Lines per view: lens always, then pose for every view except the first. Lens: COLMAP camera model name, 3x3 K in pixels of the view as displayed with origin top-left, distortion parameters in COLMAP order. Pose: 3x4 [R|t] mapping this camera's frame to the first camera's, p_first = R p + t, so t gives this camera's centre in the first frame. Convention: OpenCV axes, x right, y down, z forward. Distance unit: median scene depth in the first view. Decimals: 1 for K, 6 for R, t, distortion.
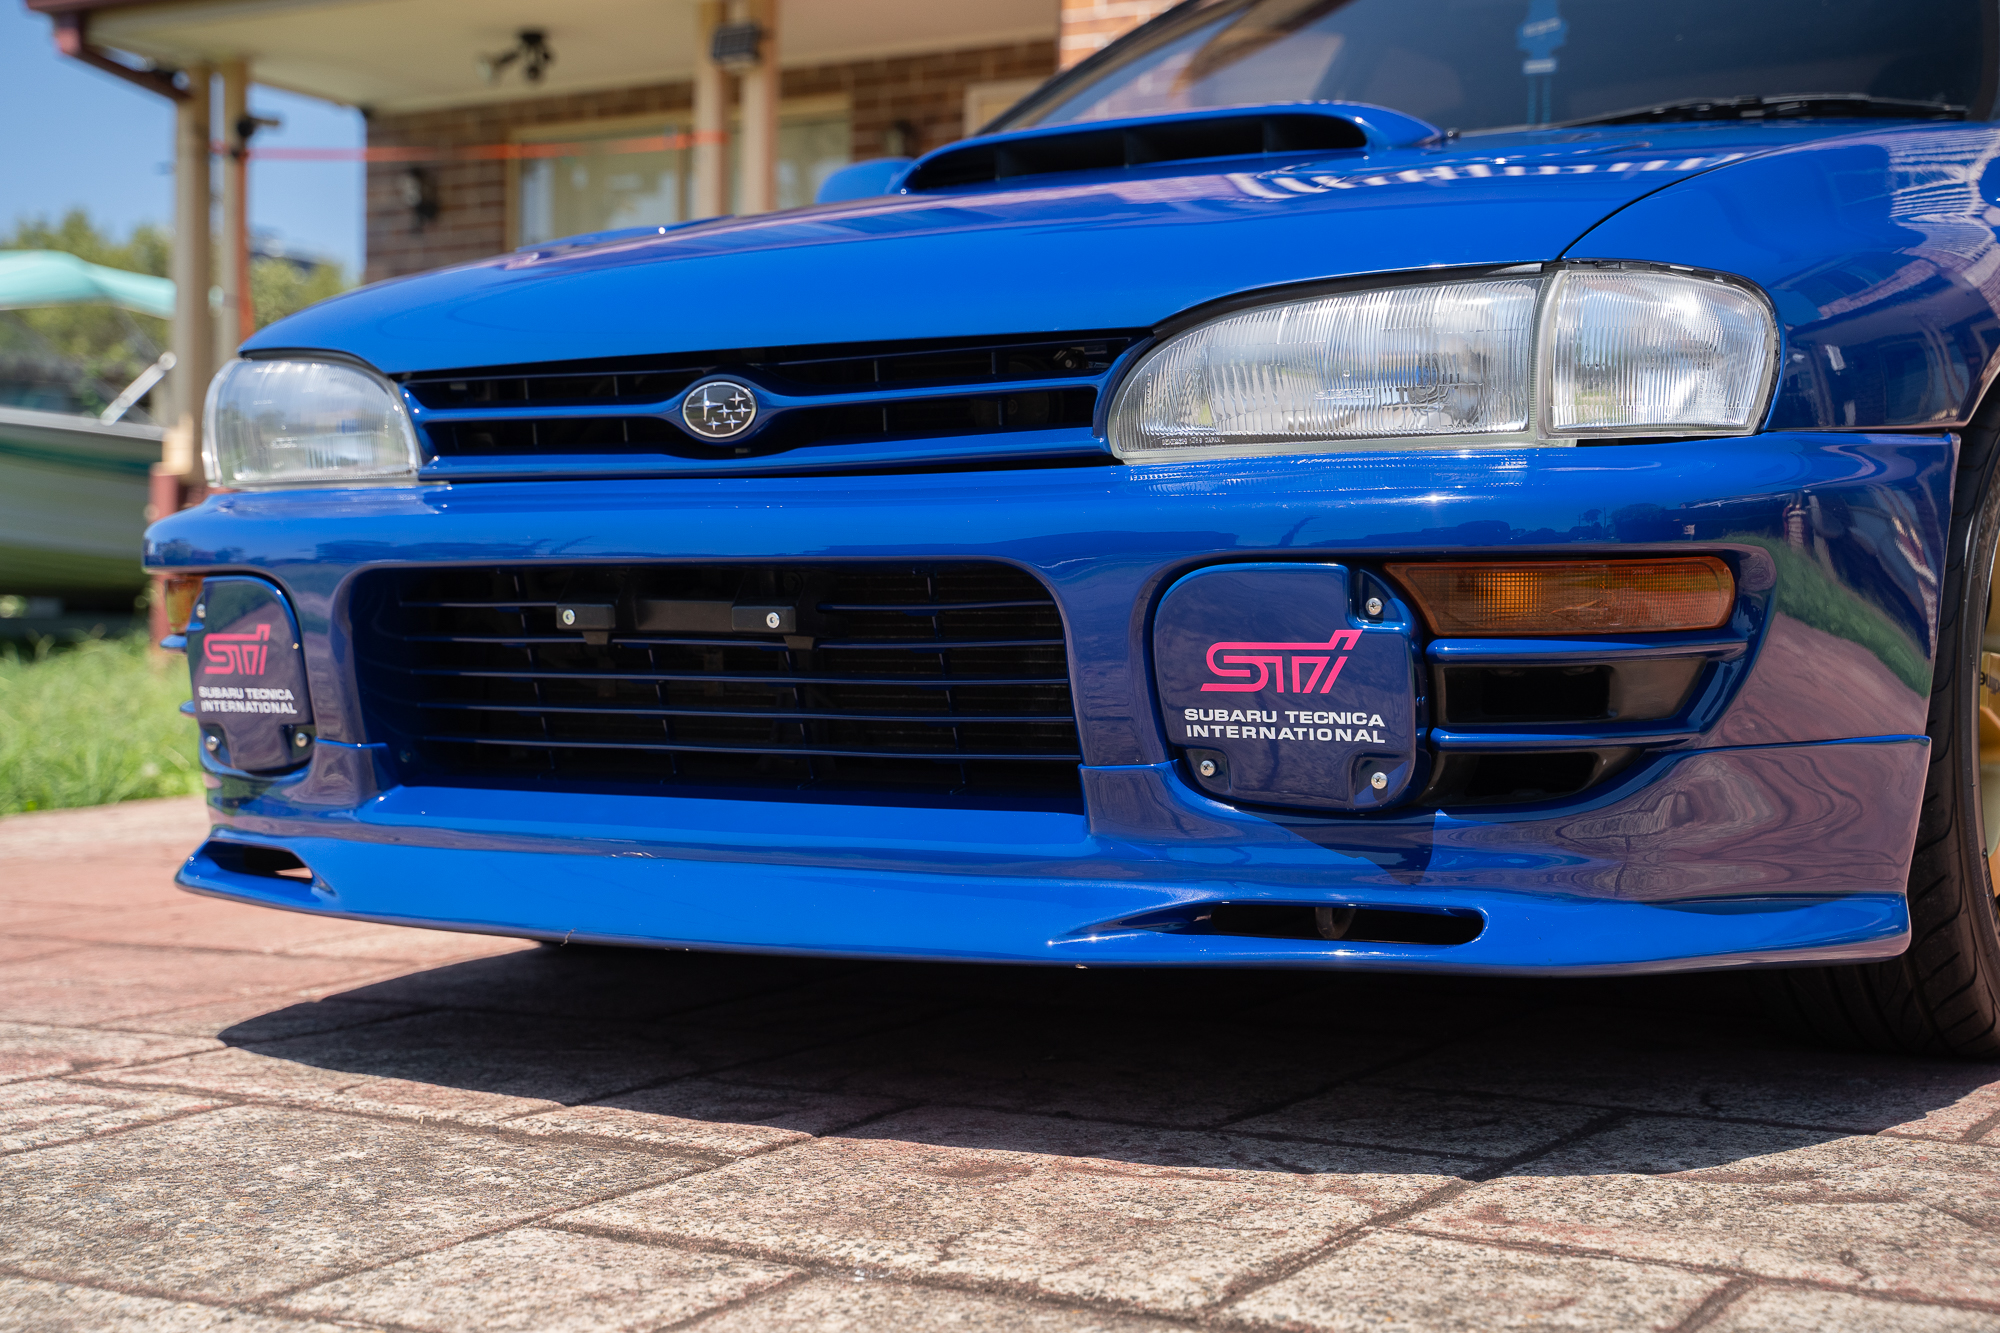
lens RADIAL K [[2886.0, 0, 1000.0], [0, 2886.0, 666.5], [0, 0, 1]] dist [0.135766, 0.054055]
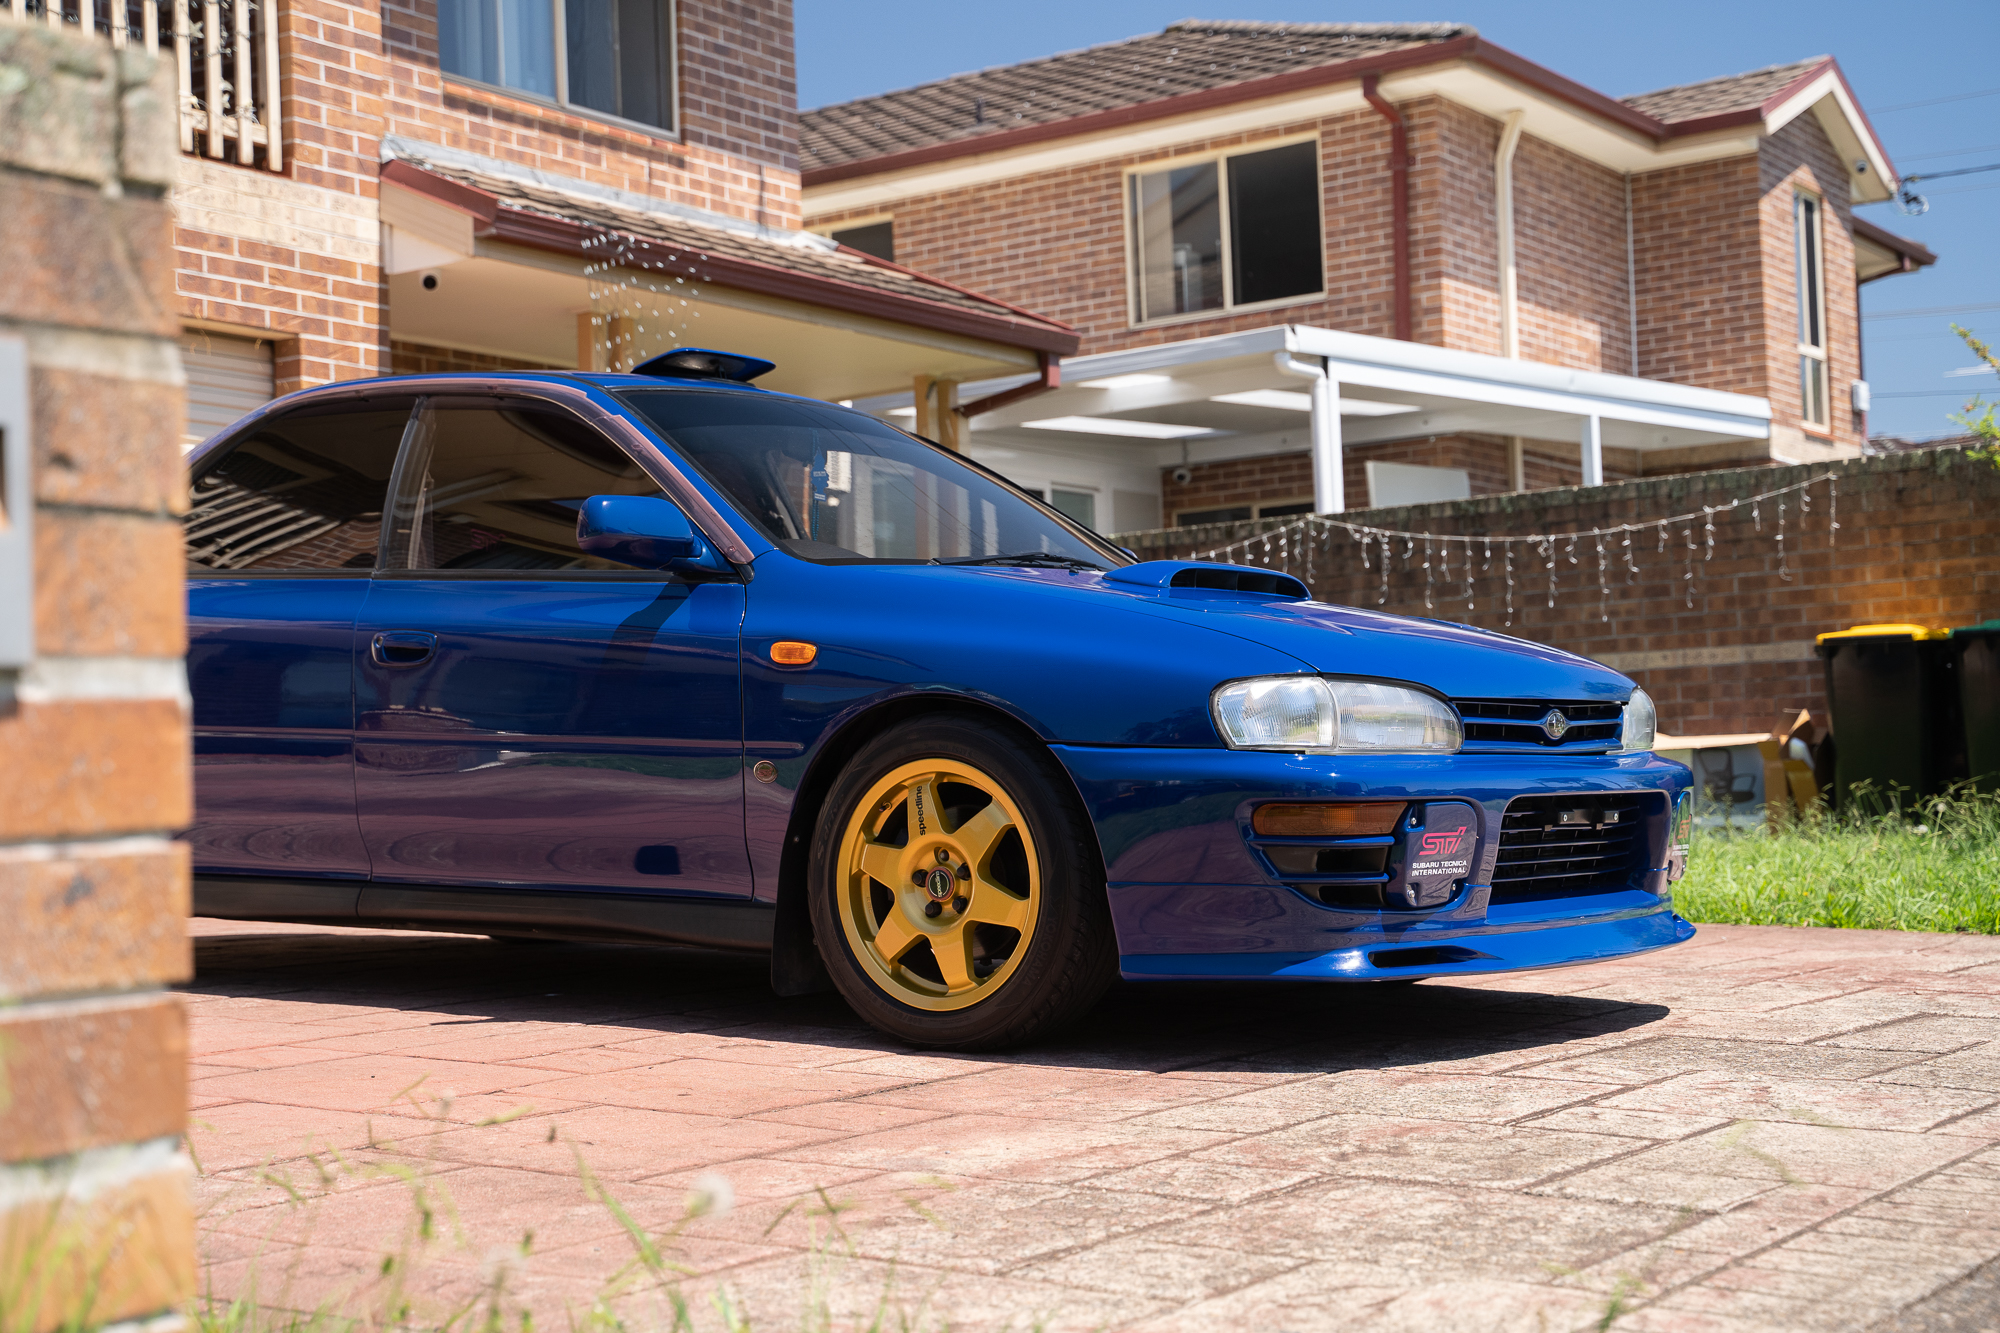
lens RADIAL K [[2807.9, 0, 1000.0], [0, 2807.9, 666.5], [0, 0, 1]] dist [0.098977, 0.070505]
pose [[0.055935, 0.038051, 0.997709, -2.283916], [0.034377, 0.998608, -0.040013, -0.060423], [-0.997842, 0.036537, 0.054549, 1.290150]]
